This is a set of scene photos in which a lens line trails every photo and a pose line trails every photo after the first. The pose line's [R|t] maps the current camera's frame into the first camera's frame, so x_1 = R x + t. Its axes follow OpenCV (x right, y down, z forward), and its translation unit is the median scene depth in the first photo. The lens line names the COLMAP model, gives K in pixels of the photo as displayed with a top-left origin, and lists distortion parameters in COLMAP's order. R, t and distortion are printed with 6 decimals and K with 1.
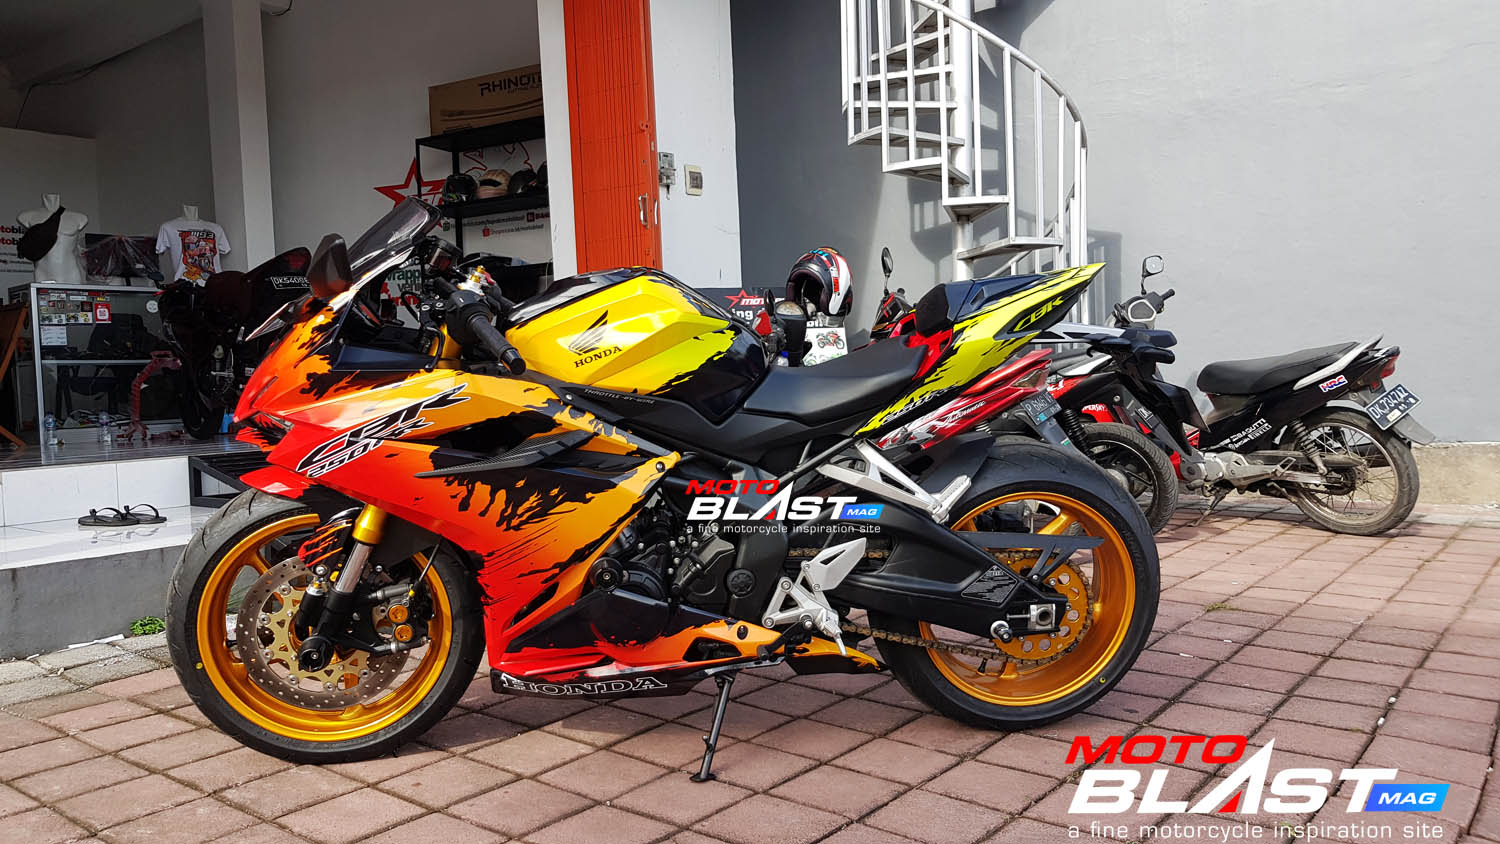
lens RADIAL K [[1159.5, 0, 741.6], [0, 1159.5, 404.2], [0, 0, 1]] dist [0.108510, -0.201707]
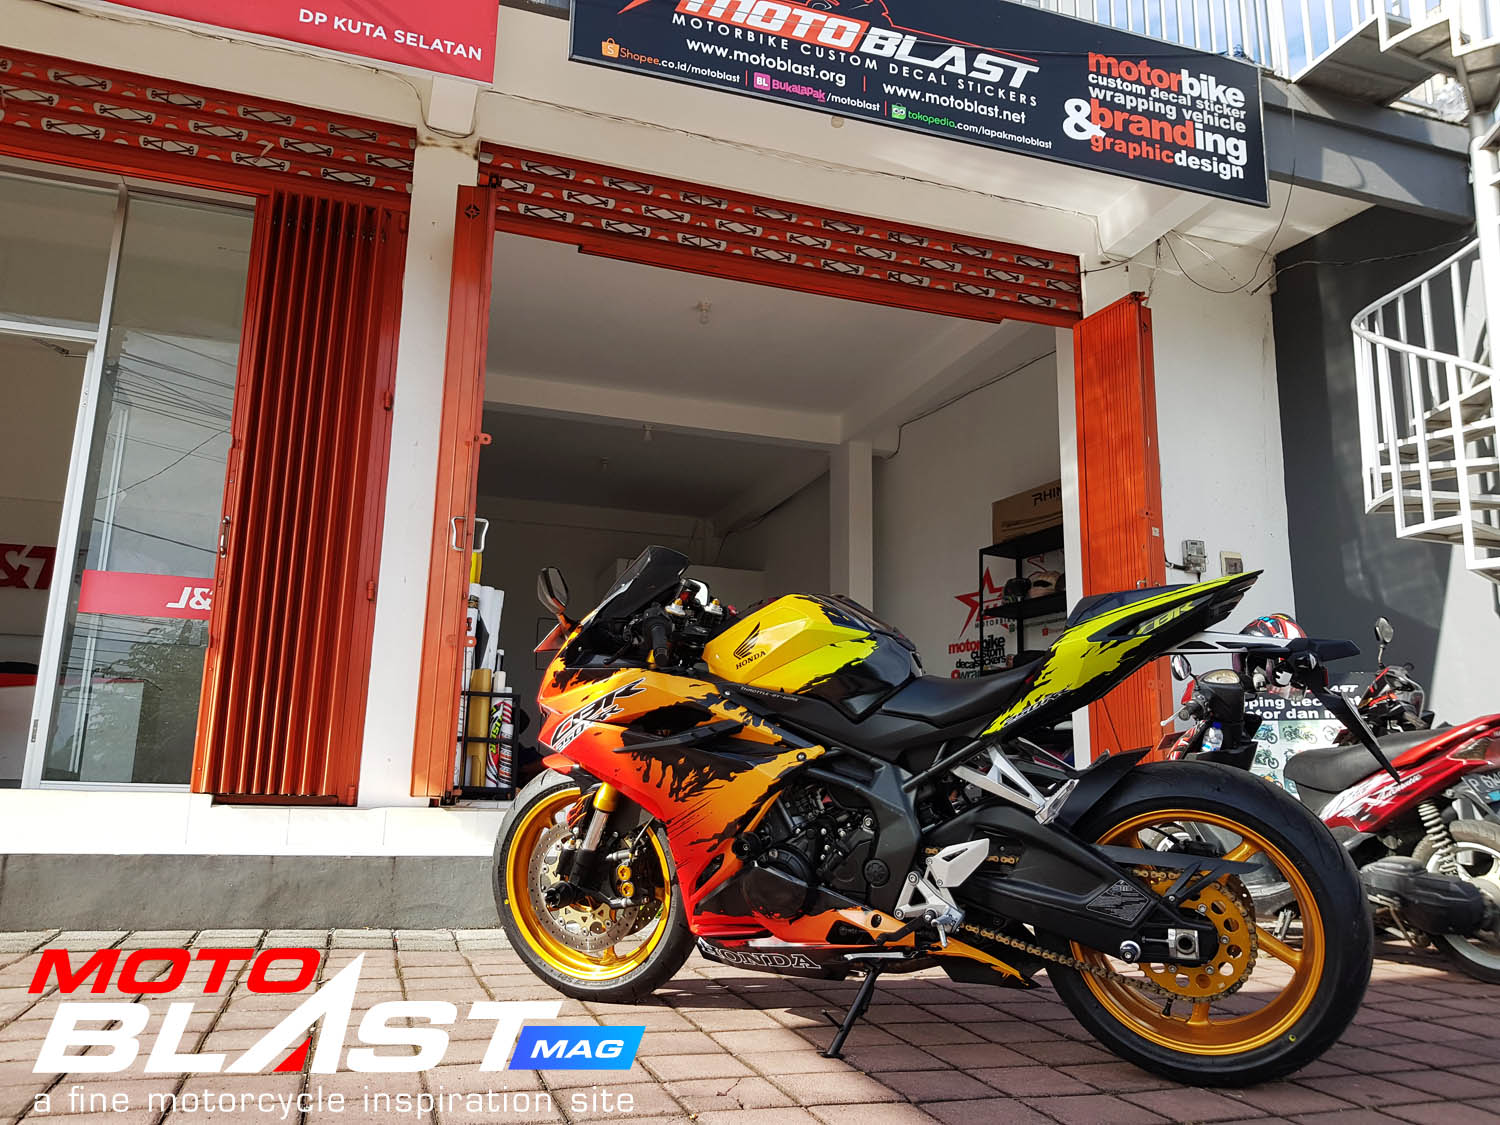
lens RADIAL K [[1155.2, 0, 750.0], [0, 1155.2, 562.5], [0, 0, 1]] dist [0.087329, -0.134841]
pose [[0.840216, -0.062180, -0.538676, 0.508669], [-0.062746, 0.975582, -0.210481, 0.108478], [0.538610, 0.210649, 0.815798, -0.010294]]
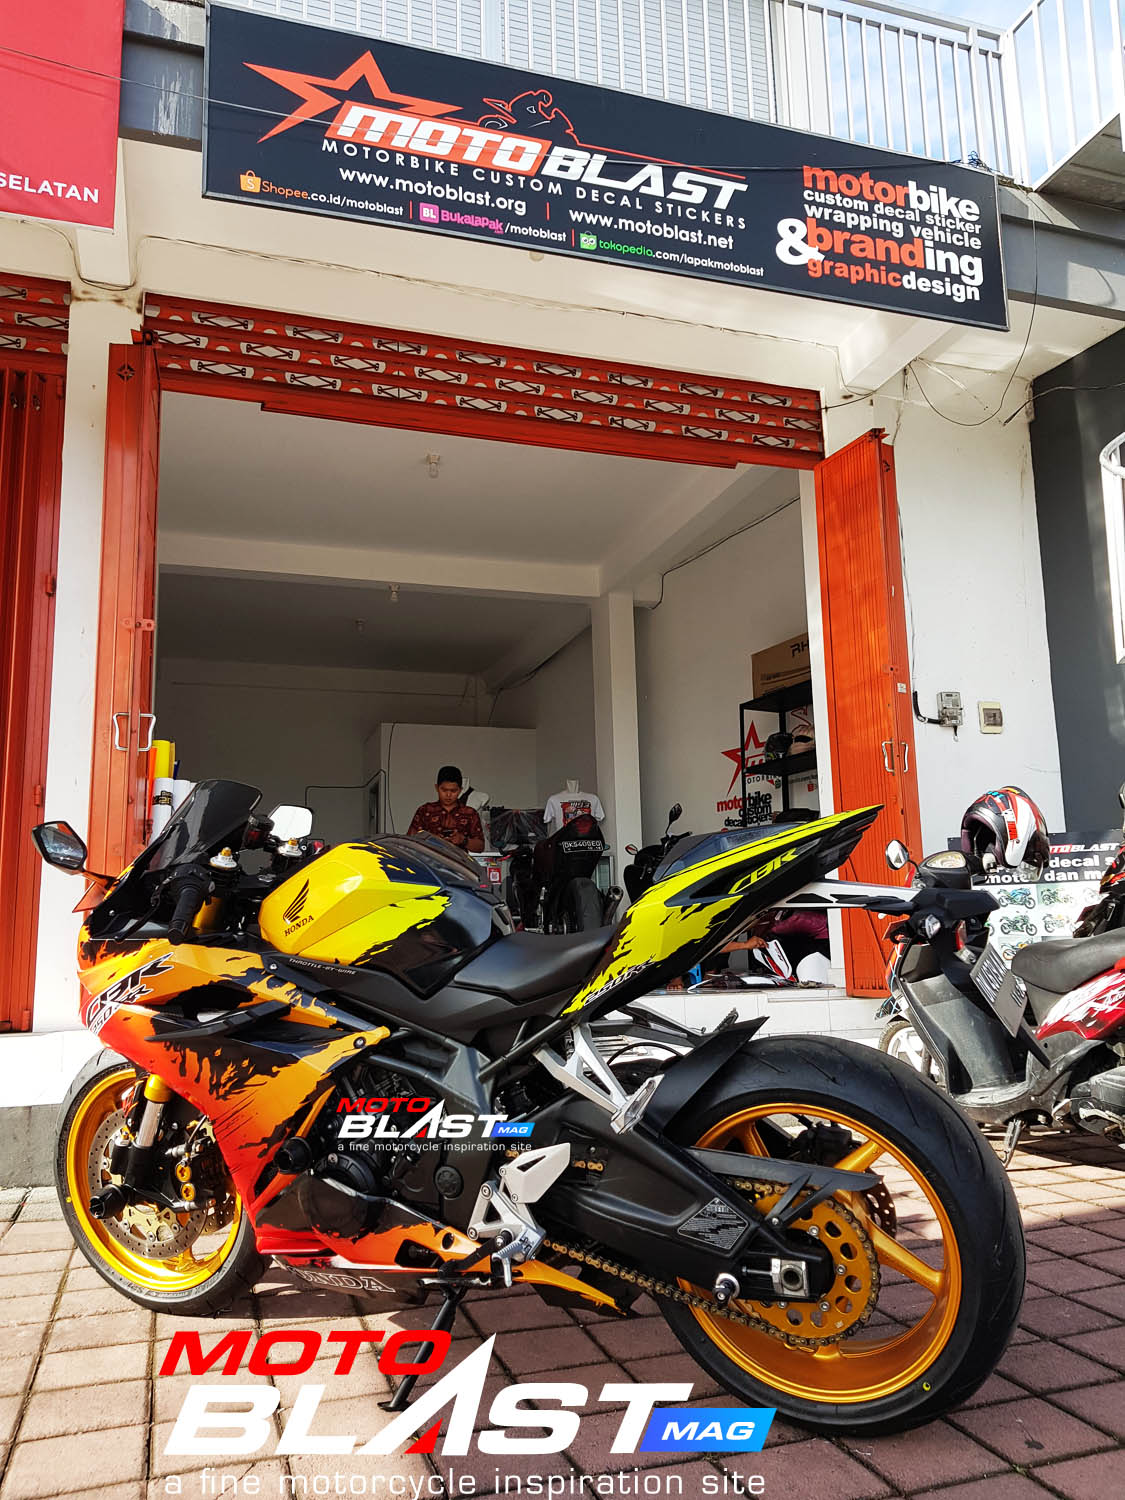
lens RADIAL K [[1152.5, 0, 574.3], [0, 1152.5, 754.0], [0, 0, 1]] dist [0.072670, -0.110124]
pose [[0.840749, -0.075630, -0.536117, 0.592738], [-0.018234, 0.985679, -0.167645, -0.022840], [0.541118, 0.150723, 0.827329, 0.265261]]
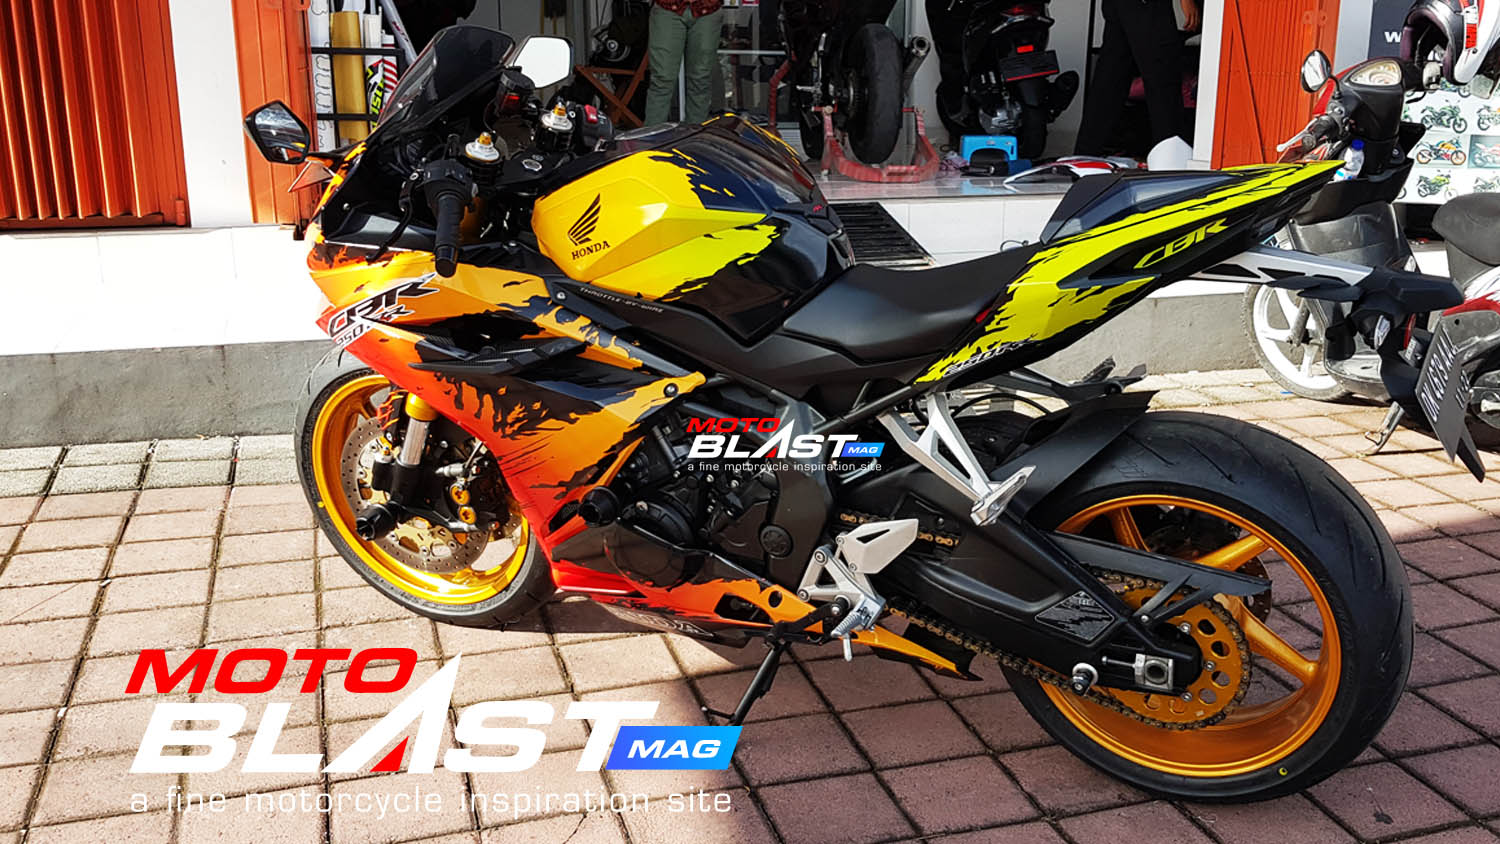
lens RADIAL K [[1492.9, 0, 845.9], [0, 1492.9, 458.2], [0, 0, 1]] dist [0.131620, -0.255640]
pose [[0.844899, 0.185047, -0.501900, 0.553836], [-0.052336, 0.962354, 0.266711, -0.181314], [0.532360, -0.199077, 0.822777, 0.190586]]
